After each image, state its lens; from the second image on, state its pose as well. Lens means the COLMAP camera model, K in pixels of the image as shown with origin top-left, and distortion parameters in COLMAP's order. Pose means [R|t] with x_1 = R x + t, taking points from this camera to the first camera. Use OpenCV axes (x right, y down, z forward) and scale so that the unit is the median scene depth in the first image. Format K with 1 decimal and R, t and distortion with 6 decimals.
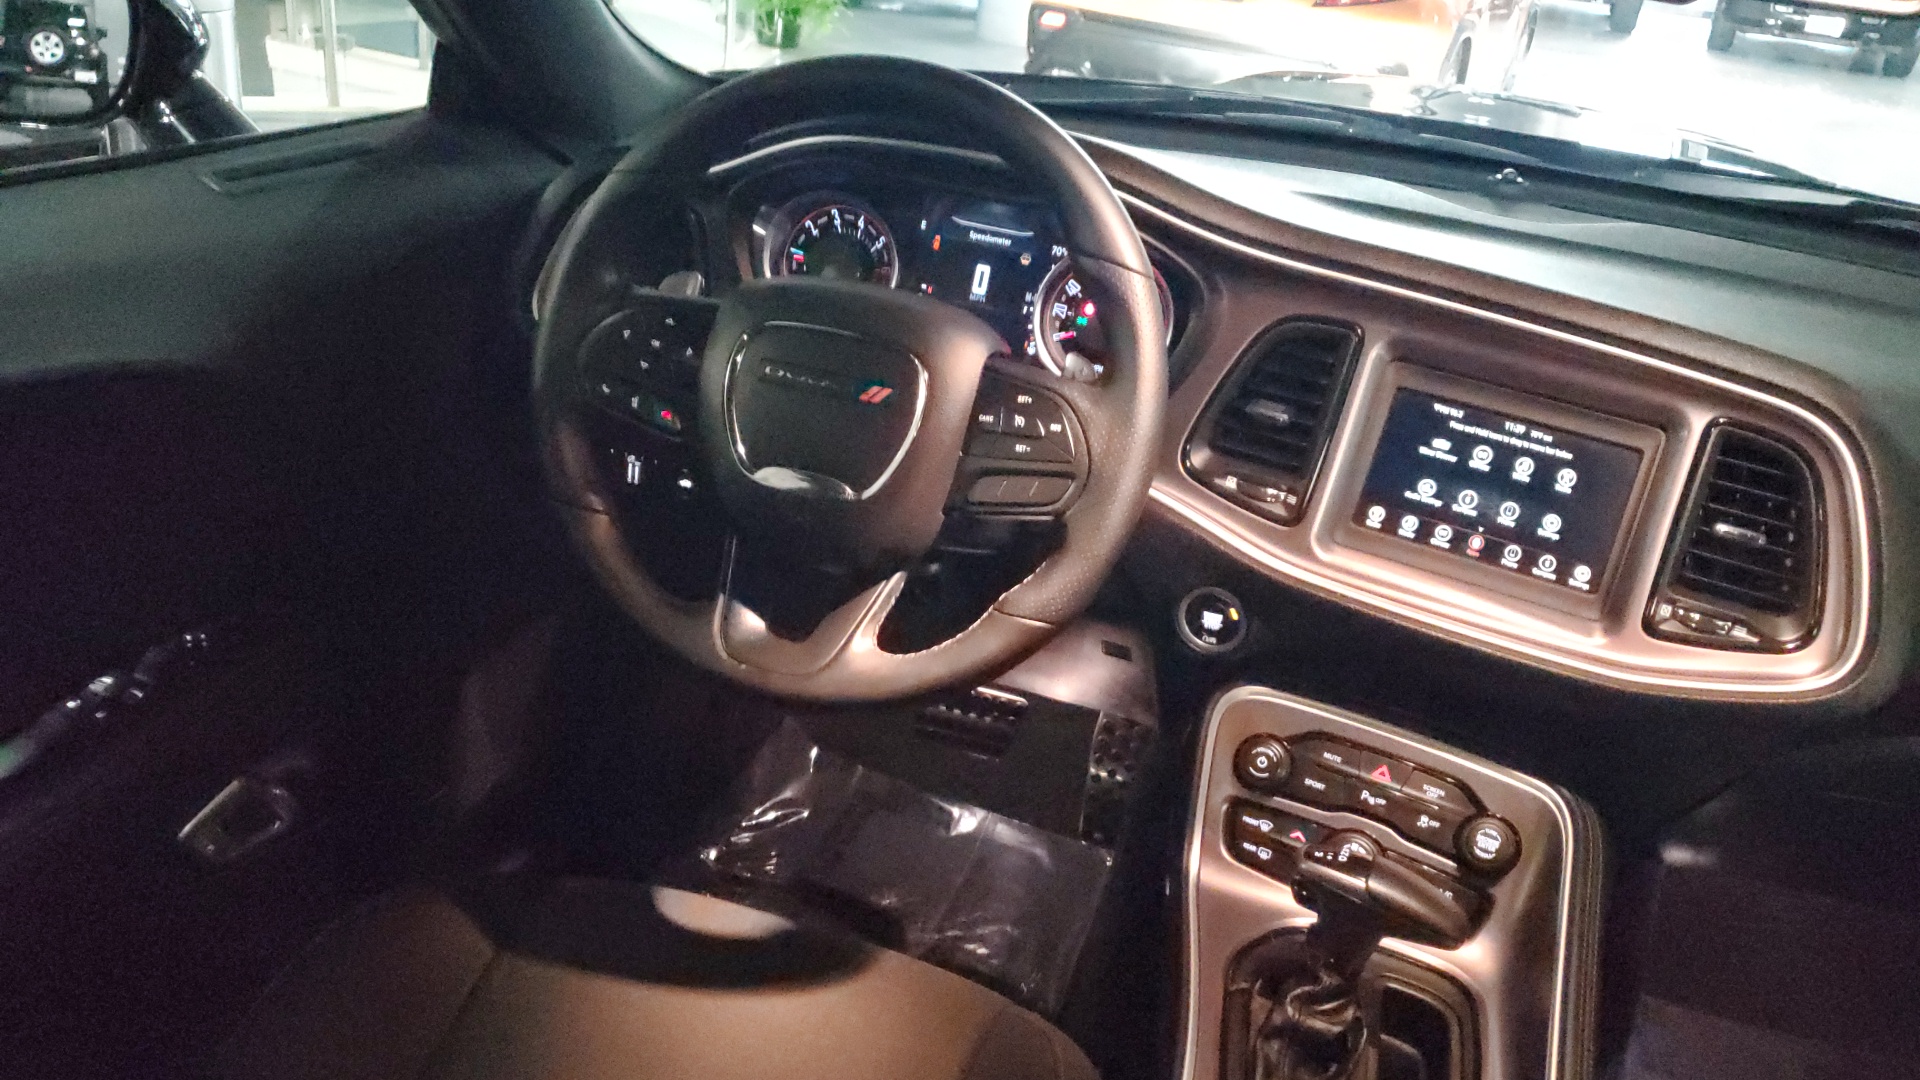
lens RADIAL K [[1507.9, 0, 959.7], [0, 1507.9, 564.5], [0, 0, 1]] dist [0.108465, -0.319909]
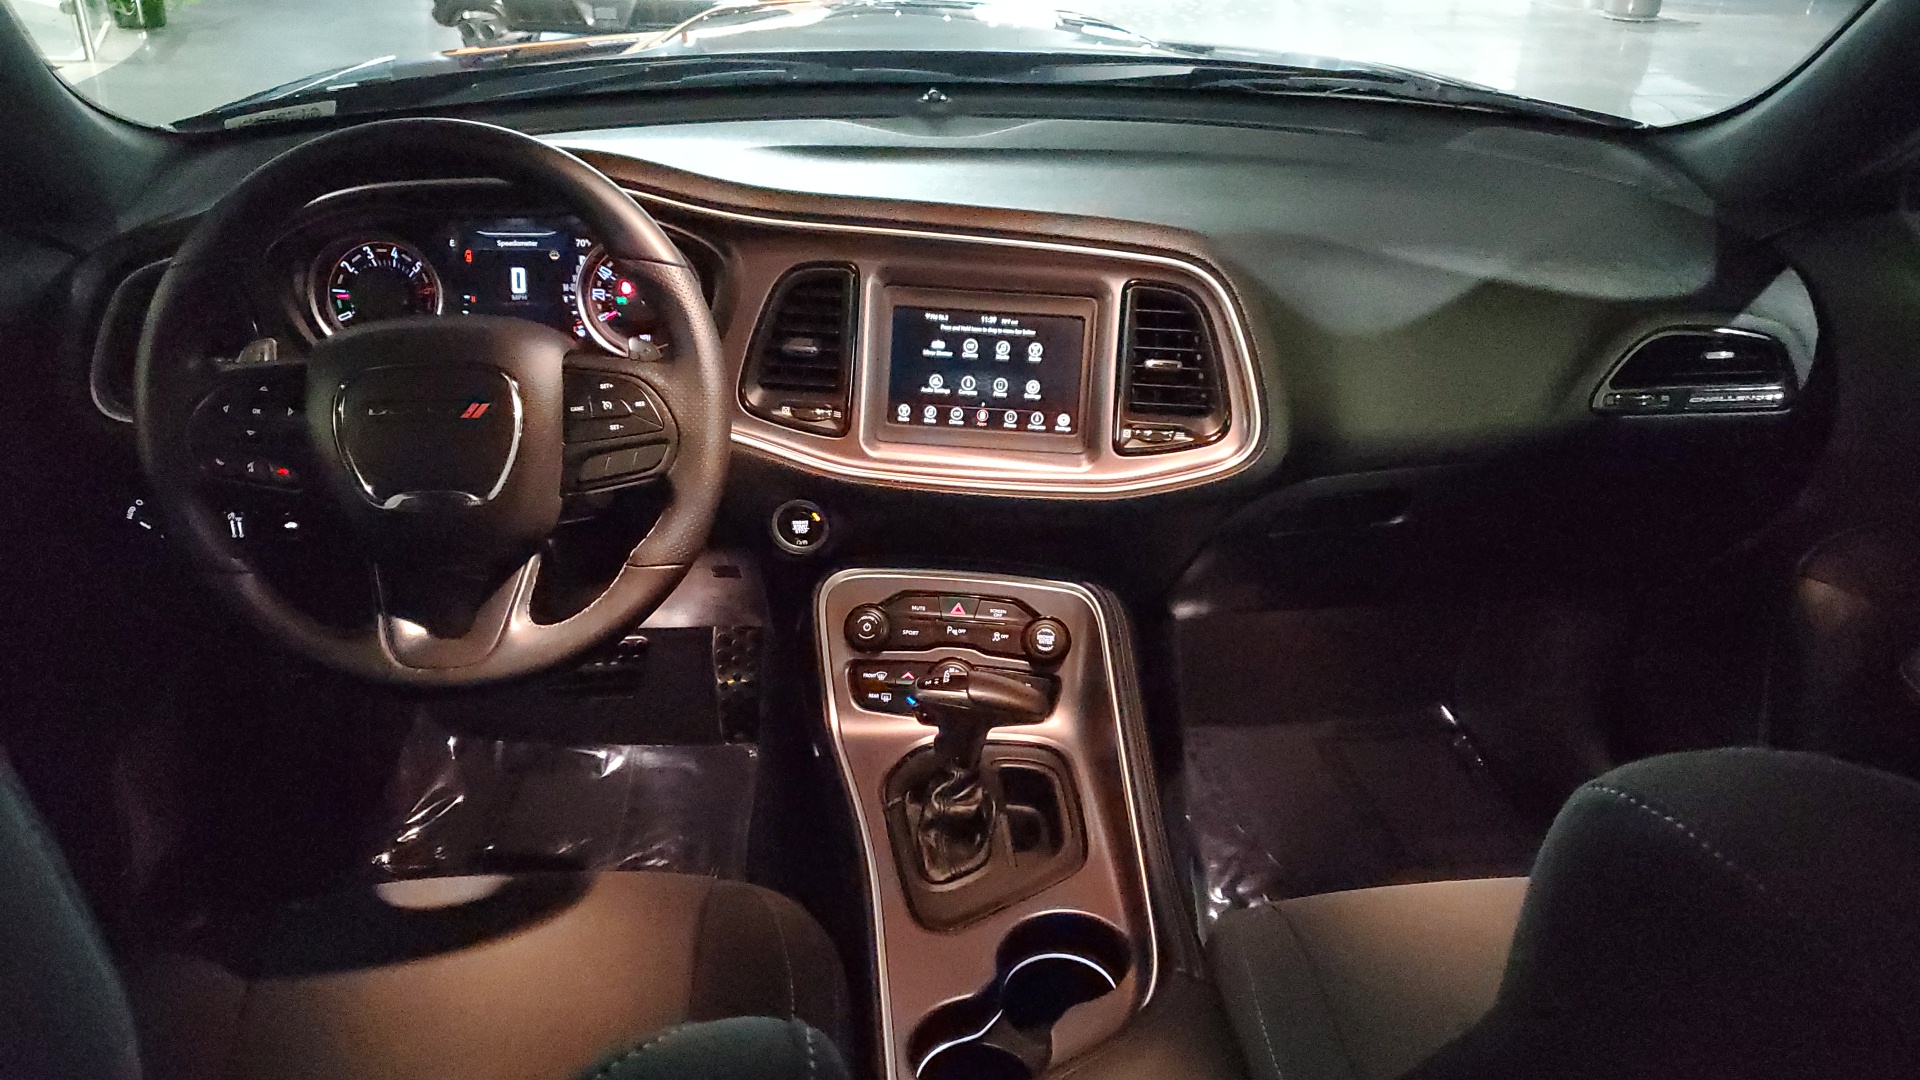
lens RADIAL K [[1454.1, 0, 954.4], [0, 1454.1, 563.9], [0, 0, 1]] dist [0.148971, -0.271229]
pose [[0.925849, -0.258627, 0.275527, -0.049936], [0.241377, 0.965731, 0.095399, -0.016256], [-0.290758, -0.021819, 0.956548, -0.161233]]
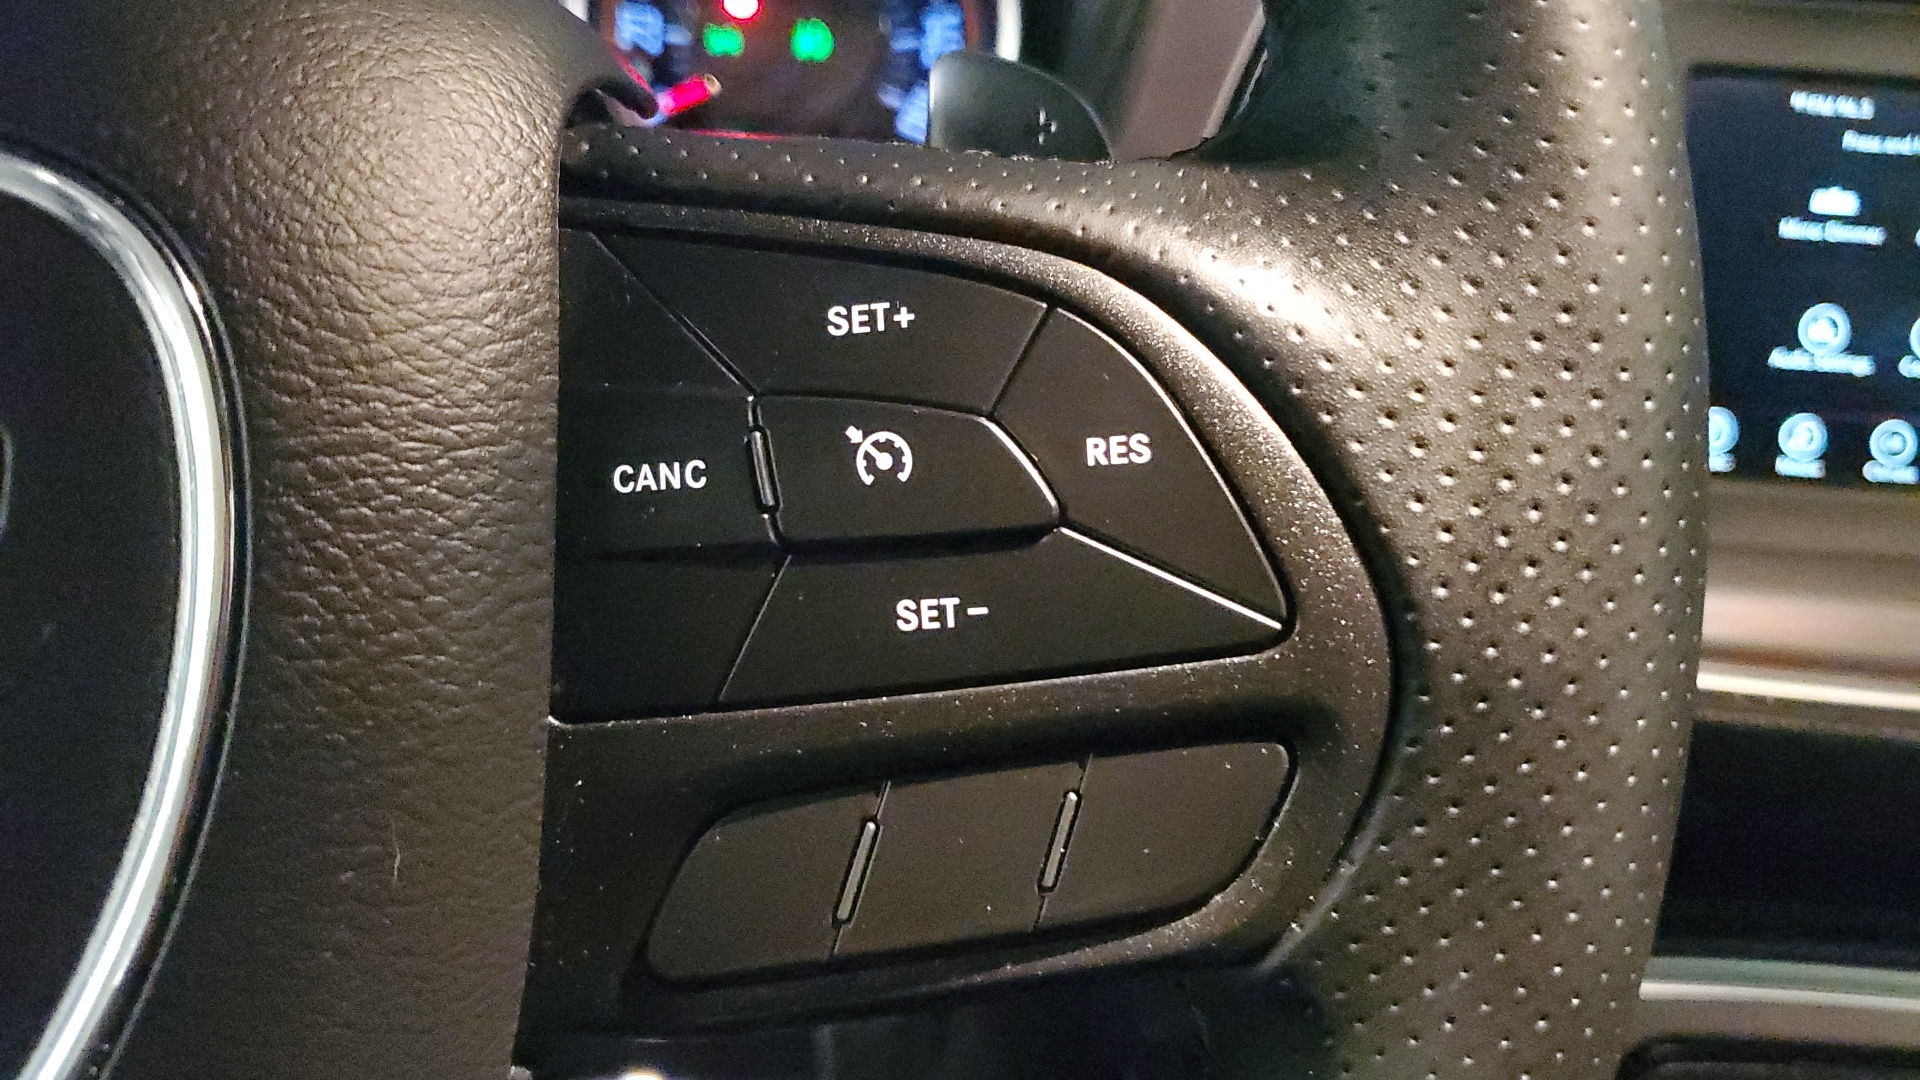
lens RADIAL K [[1574.8, 0, 963.7], [0, 1574.8, 501.0], [0, 0, 1]] dist [0.013957, 0.007786]
pose [[0.912549, -0.243764, 0.328381, -0.008398], [0.230637, 0.969828, 0.079000, -0.088266], [-0.337730, 0.003646, 0.941236, 0.725104]]
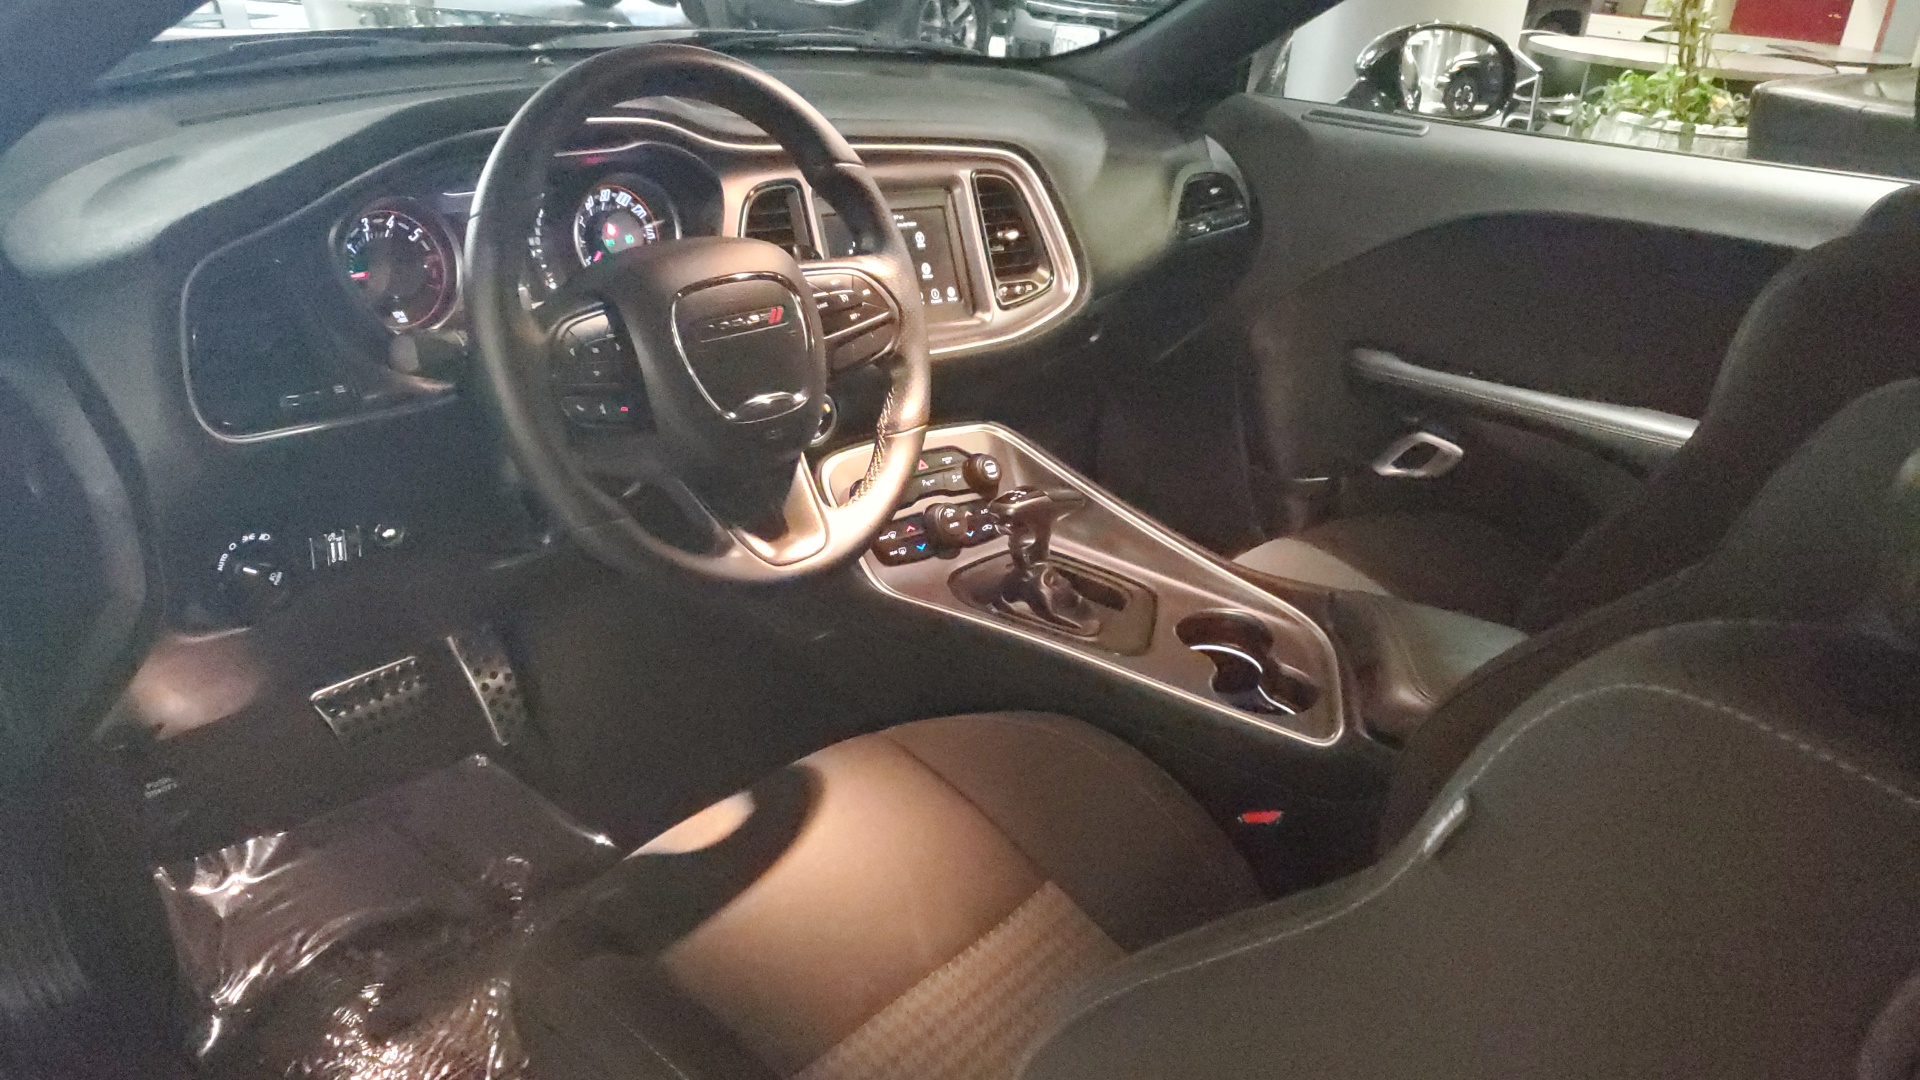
lens RADIAL K [[1473.2, 0, 961.7], [0, 1473.2, 597.7], [0, 0, 1]] dist [0.110860, -0.458497]
pose [[0.377232, -0.478857, 0.792712, -0.933081], [0.365500, 0.863450, 0.347656, -0.243856], [-0.850944, 0.158589, 0.500743, 0.264131]]
